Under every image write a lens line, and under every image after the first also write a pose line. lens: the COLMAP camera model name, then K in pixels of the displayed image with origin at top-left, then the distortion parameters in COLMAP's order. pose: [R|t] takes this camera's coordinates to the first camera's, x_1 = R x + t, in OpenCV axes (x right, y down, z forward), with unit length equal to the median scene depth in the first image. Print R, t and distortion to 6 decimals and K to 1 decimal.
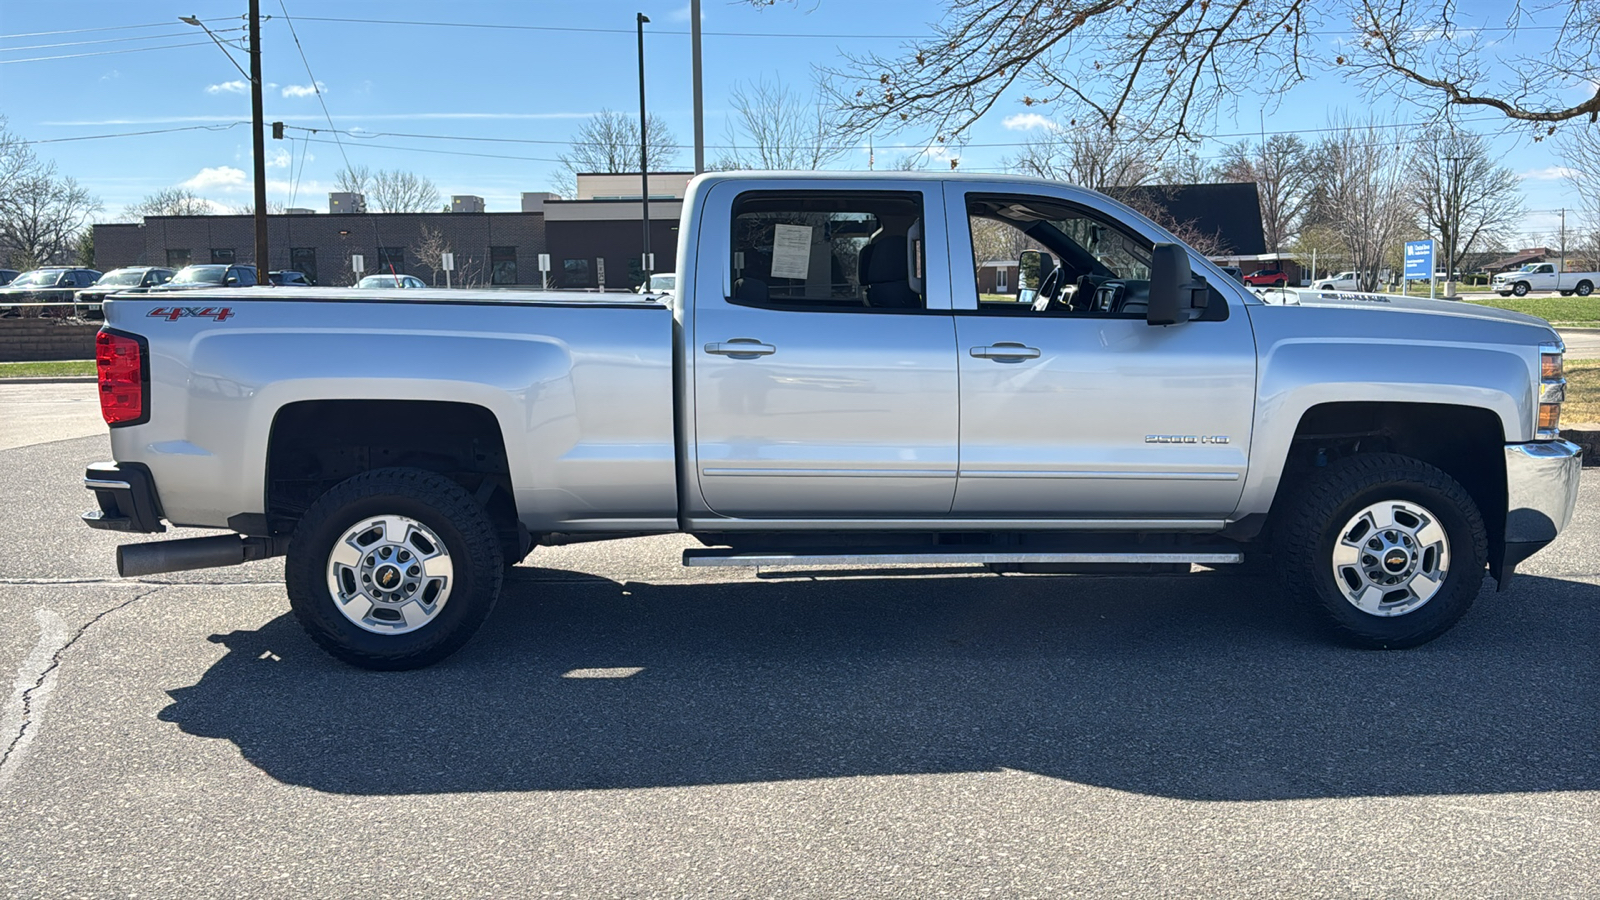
lens RADIAL K [[1357.7, 0, 800.0], [0, 1357.7, 450.0], [0, 0, 1]] dist [0.133744, -0.242862]
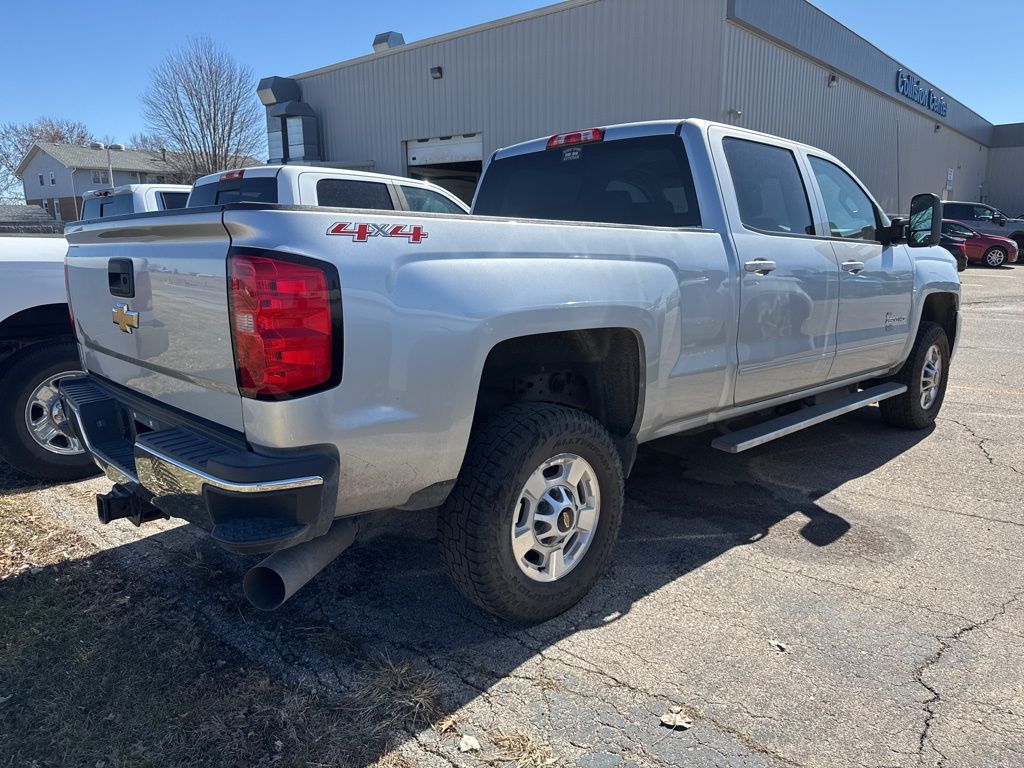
lens RADIAL K [[719.8, 0, 512.0], [0, 719.8, 384.0], [0, 0, 1]] dist [0.098749, 0.000642]
pose [[0.765713, -0.119982, 0.631892, -0.601743], [0.090845, 0.992773, 0.078421, -0.039484], [-0.636734, -0.002643, 0.771079, 0.614975]]
